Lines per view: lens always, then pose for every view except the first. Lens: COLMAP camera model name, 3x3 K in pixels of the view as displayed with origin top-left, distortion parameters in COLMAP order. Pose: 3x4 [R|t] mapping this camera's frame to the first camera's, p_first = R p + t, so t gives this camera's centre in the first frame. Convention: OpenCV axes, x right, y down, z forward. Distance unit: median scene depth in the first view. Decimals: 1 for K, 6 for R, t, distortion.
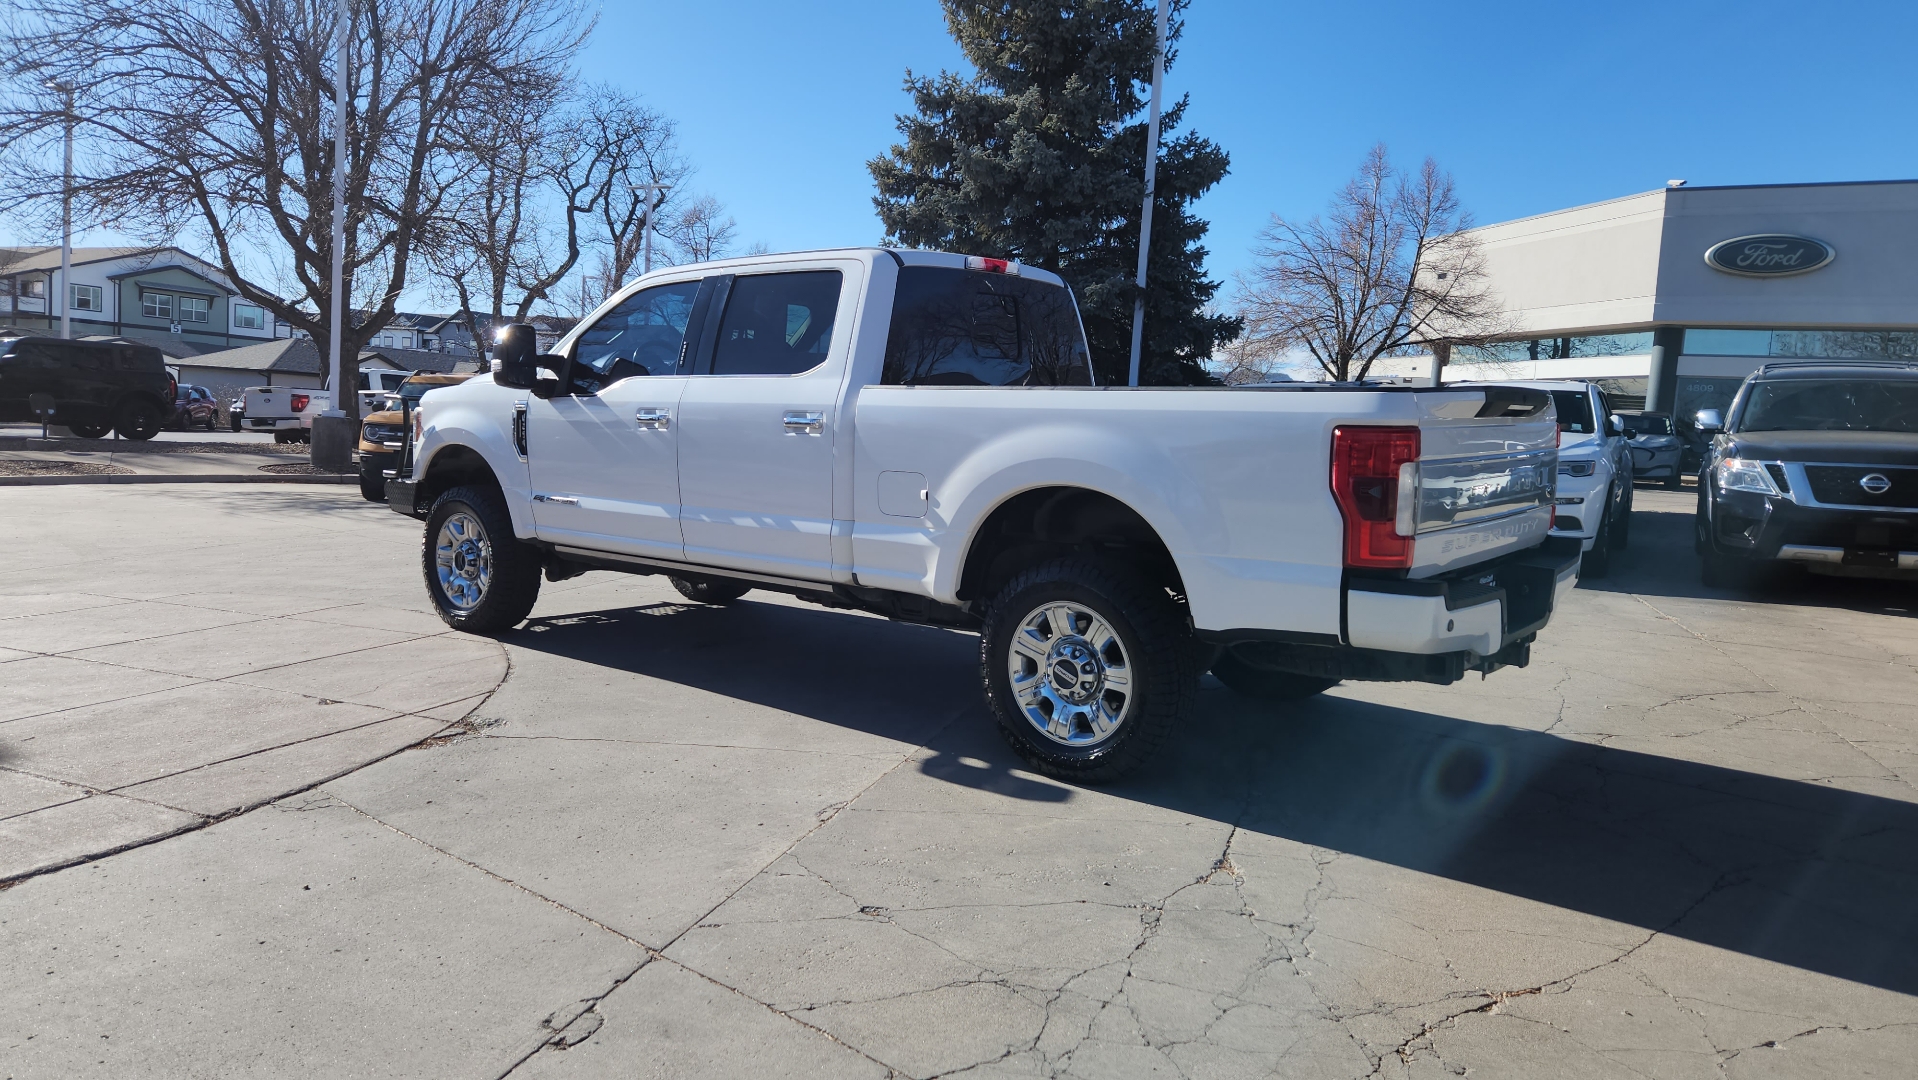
lens RADIAL K [[1277.0, 0, 913.4], [0, 1277.0, 528.0], [0, 0, 1]] dist [0.073692, -0.057719]
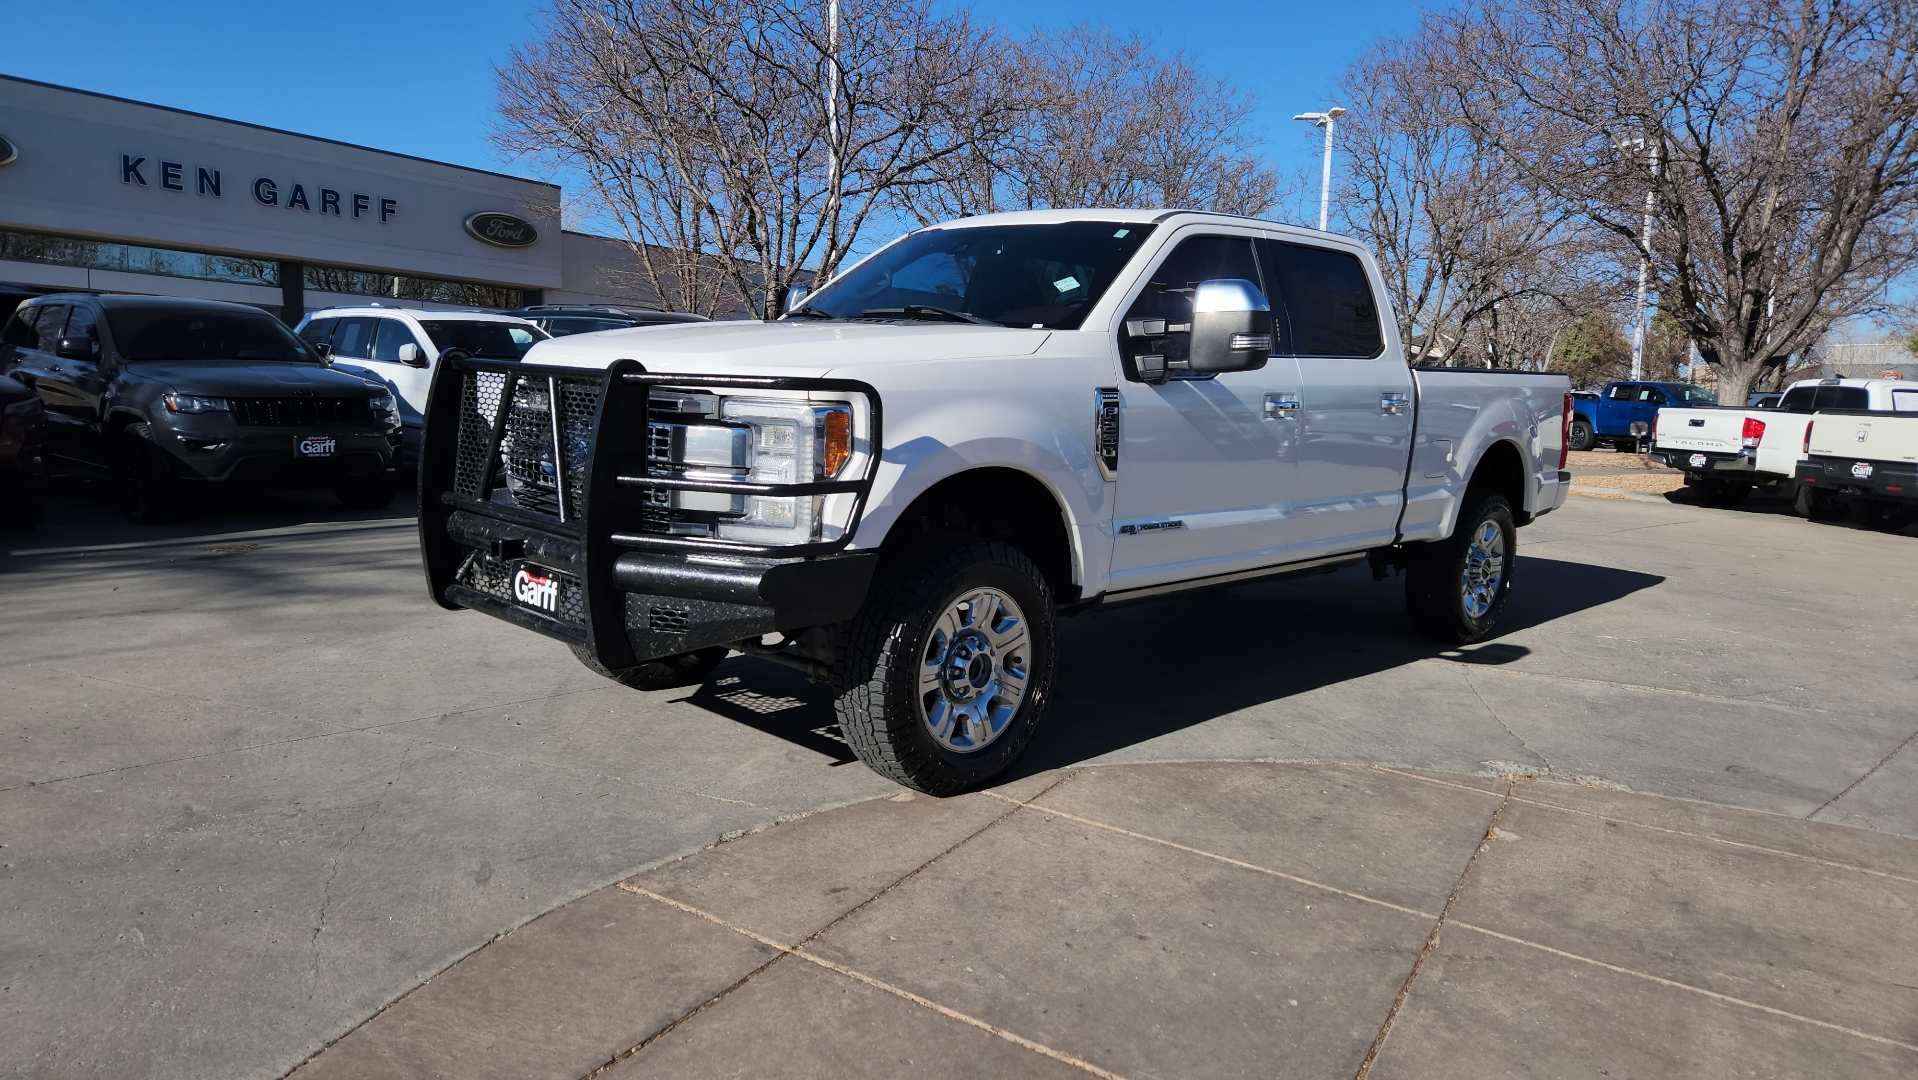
lens RADIAL K [[1277.0, 0, 934.0], [0, 1277.0, 539.8], [0, 0, 1]] dist [0.073692, -0.057719]
pose [[0.091860, -0.156649, 0.983373, -0.359103], [0.063844, 0.986443, 0.151174, -0.047131], [-0.993723, 0.048895, 0.100616, 0.384069]]
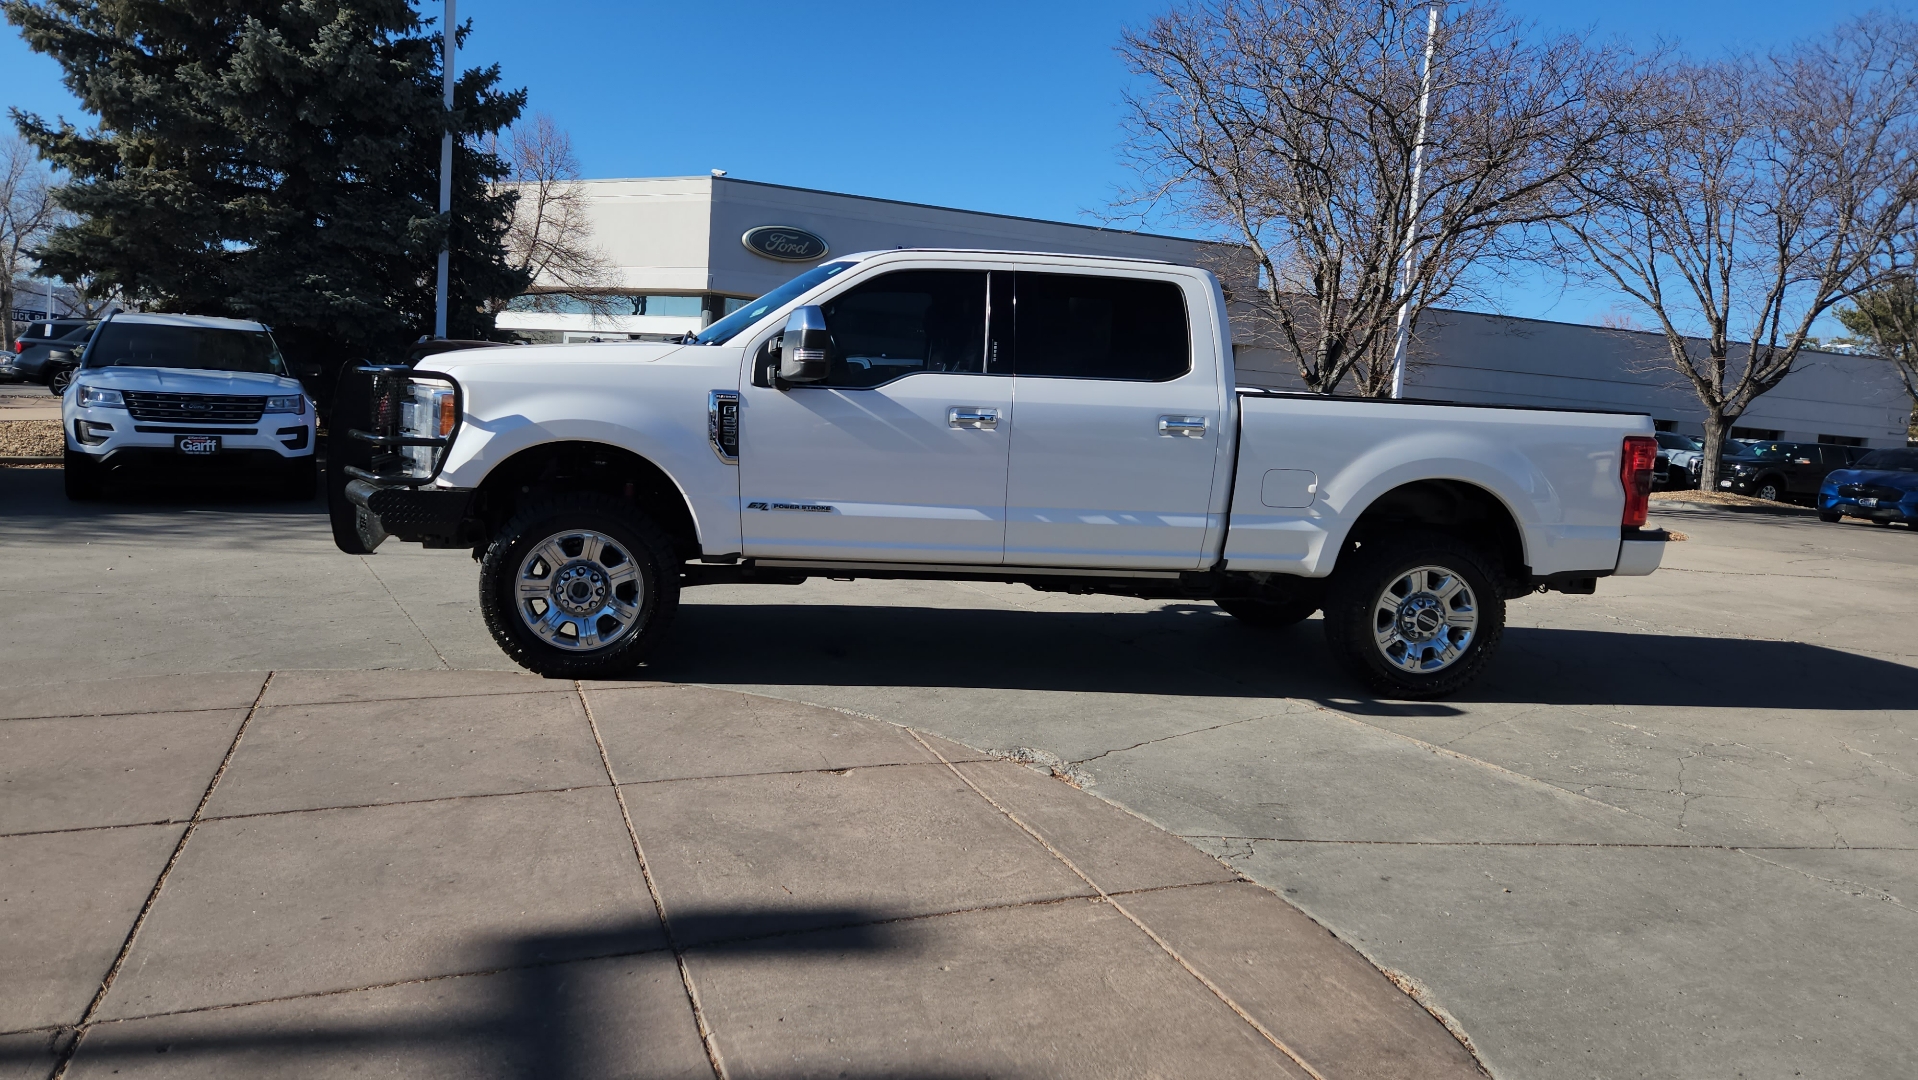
lens RADIAL K [[1277.0, 0, 930.7], [0, 1277.0, 543.0], [0, 0, 1]] dist [0.073692, -0.057719]
pose [[0.657101, -0.080072, 0.749538, -0.316102], [0.033663, 0.996467, 0.076939, -0.022275], [-0.753051, -0.025325, 0.657475, 0.132985]]
